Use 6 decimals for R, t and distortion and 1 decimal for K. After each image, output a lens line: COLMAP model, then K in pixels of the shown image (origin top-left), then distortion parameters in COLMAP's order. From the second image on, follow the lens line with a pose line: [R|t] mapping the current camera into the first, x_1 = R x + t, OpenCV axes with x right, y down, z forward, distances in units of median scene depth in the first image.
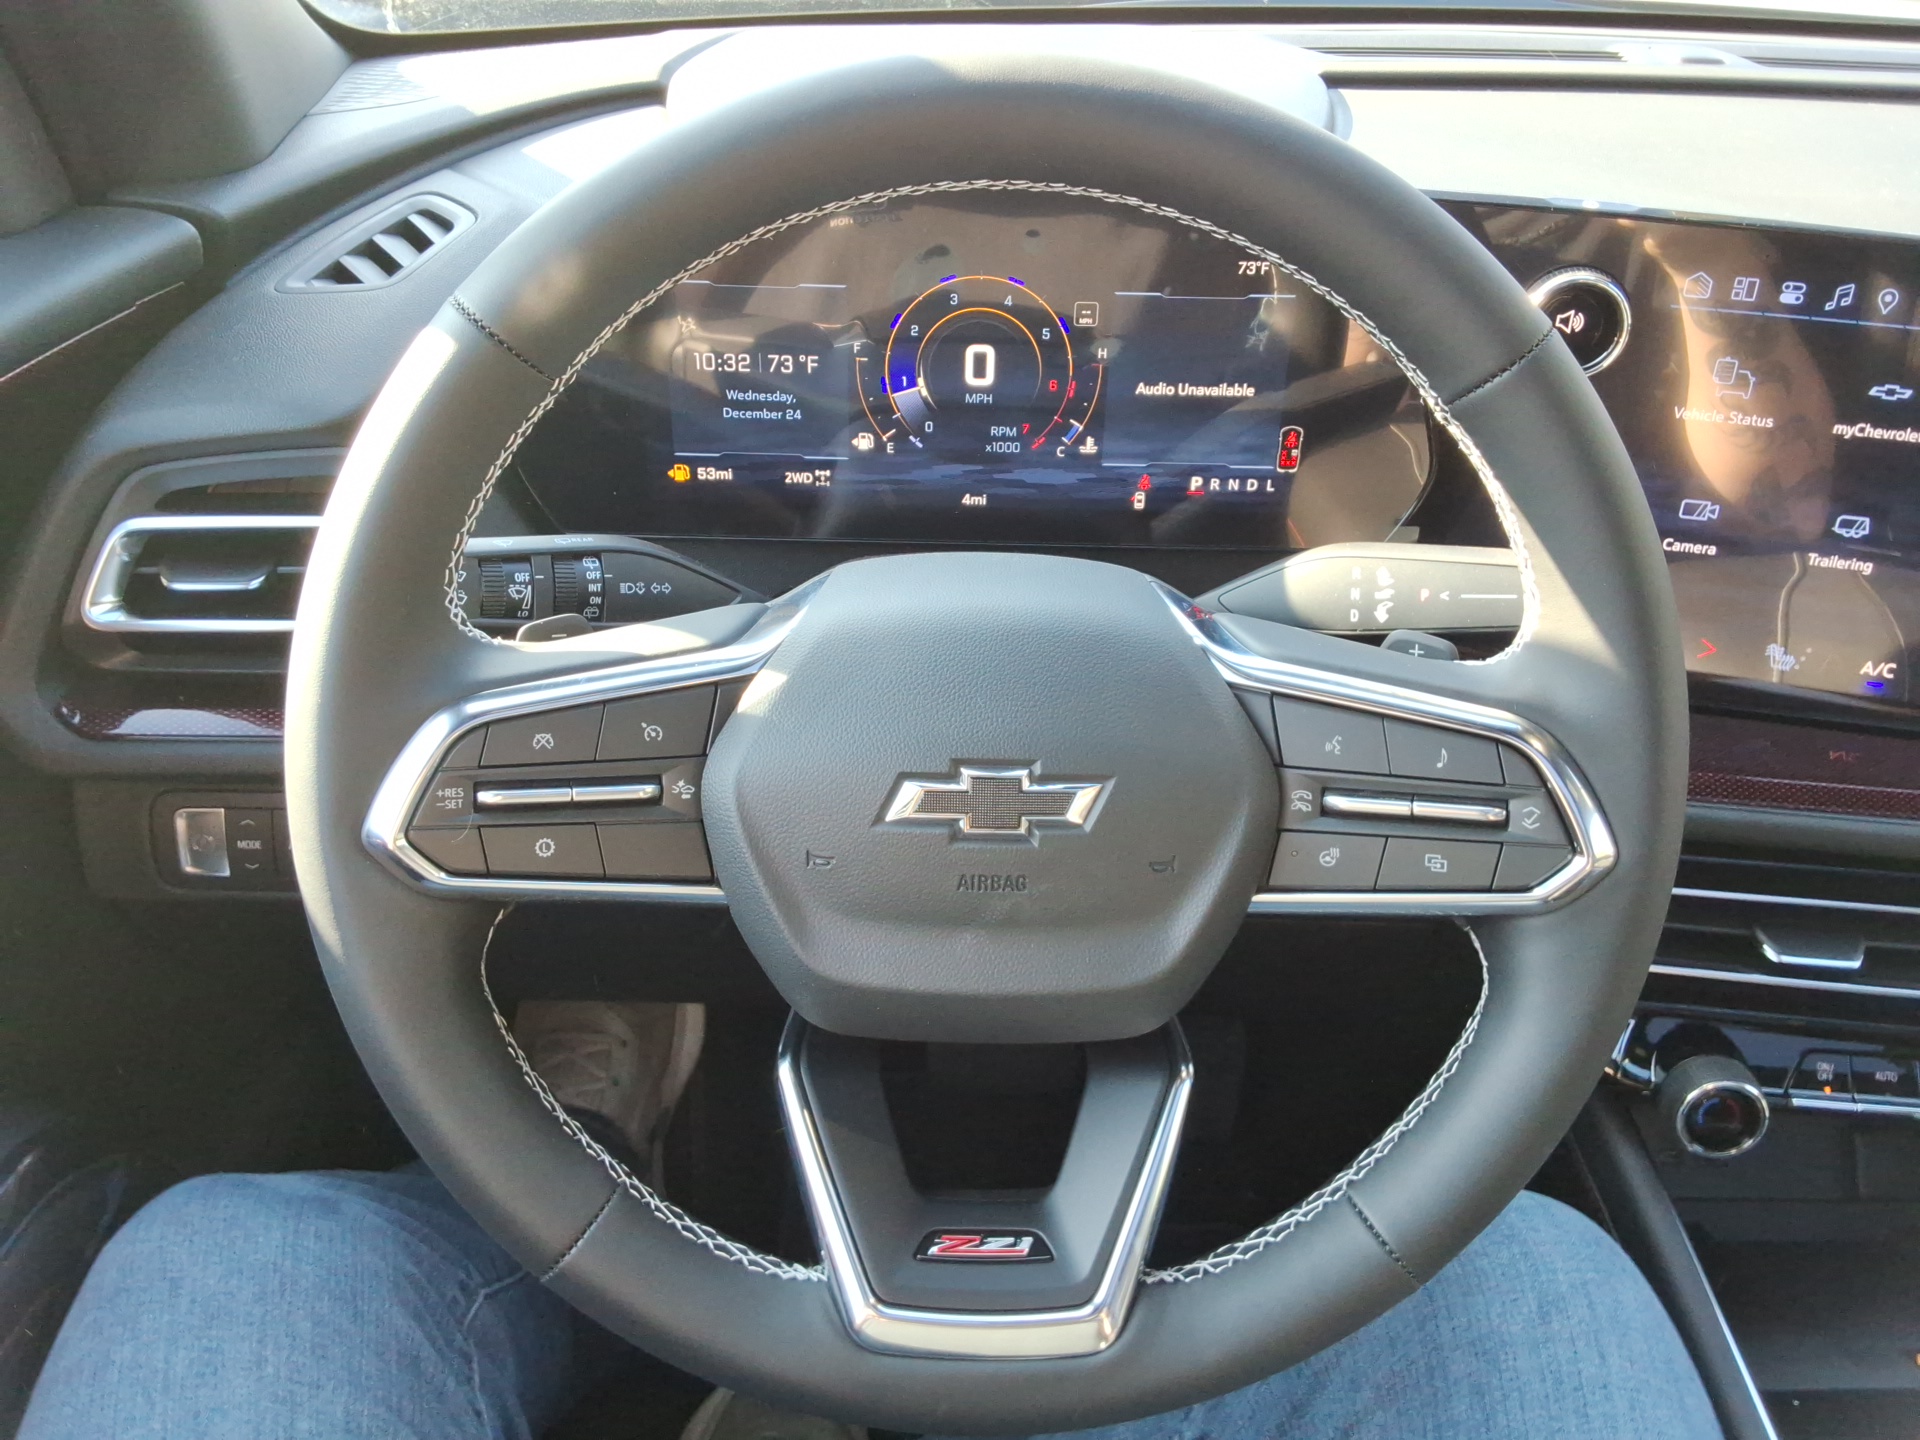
lens RADIAL K [[1542.8, 0, 974.6], [0, 1542.8, 687.9], [0, 0, 1]] dist [0.109542, -0.163939]
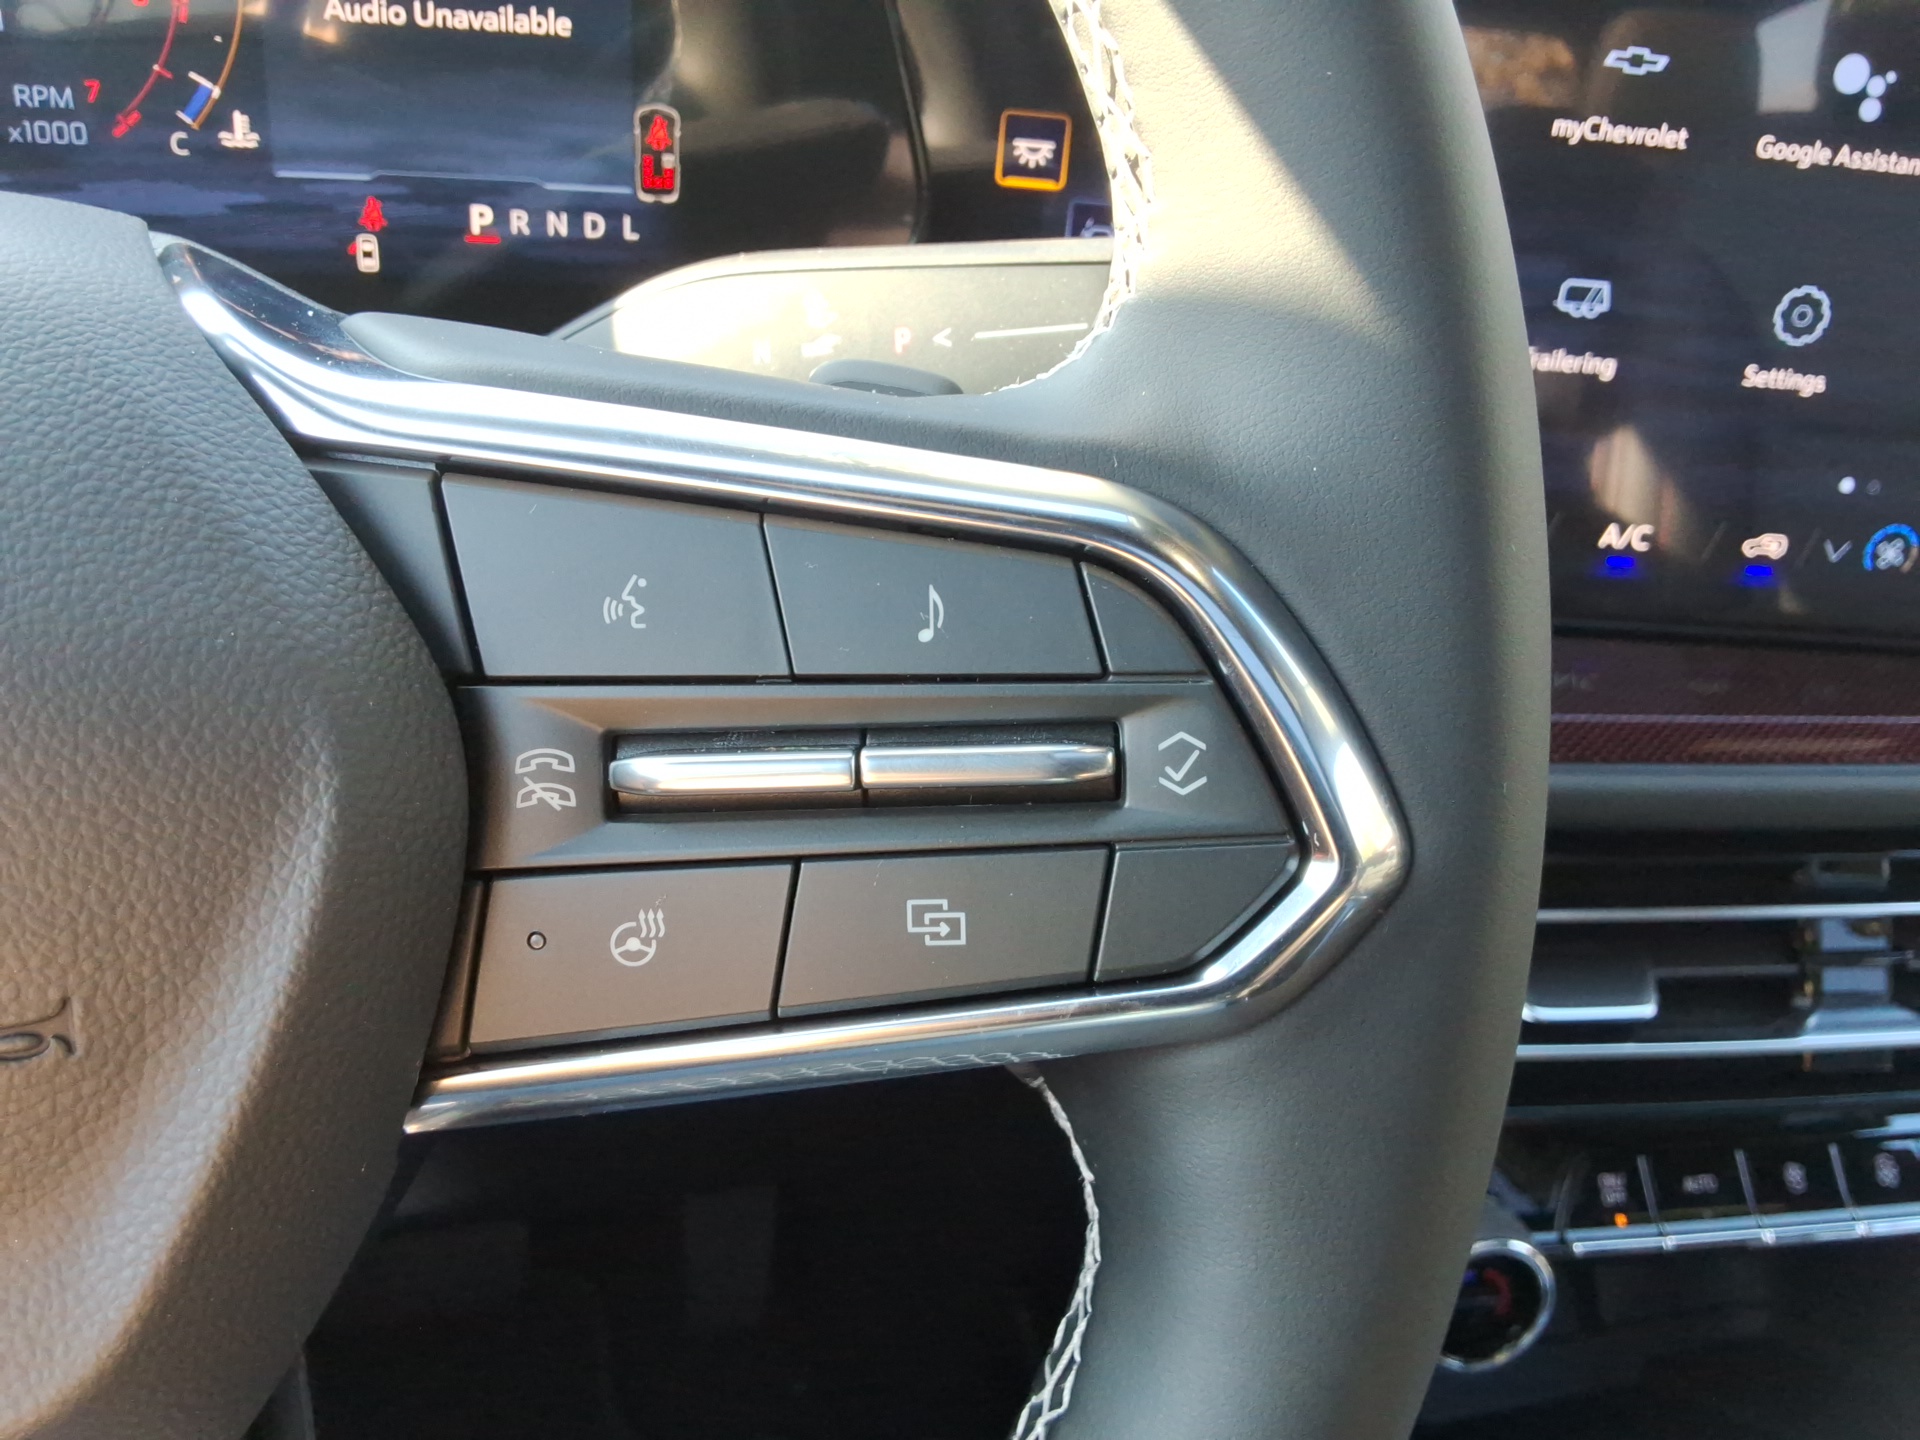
lens RADIAL K [[1542.8, 0, 953.8], [0, 1542.8, 706.6], [0, 0, 1]] dist [0.109542, -0.163939]
pose [[0.965289, -0.066742, 0.252513, 0.154912], [0.074195, 0.997041, -0.020100, 0.051041], [-0.250424, 0.038138, 0.967385, 0.475029]]
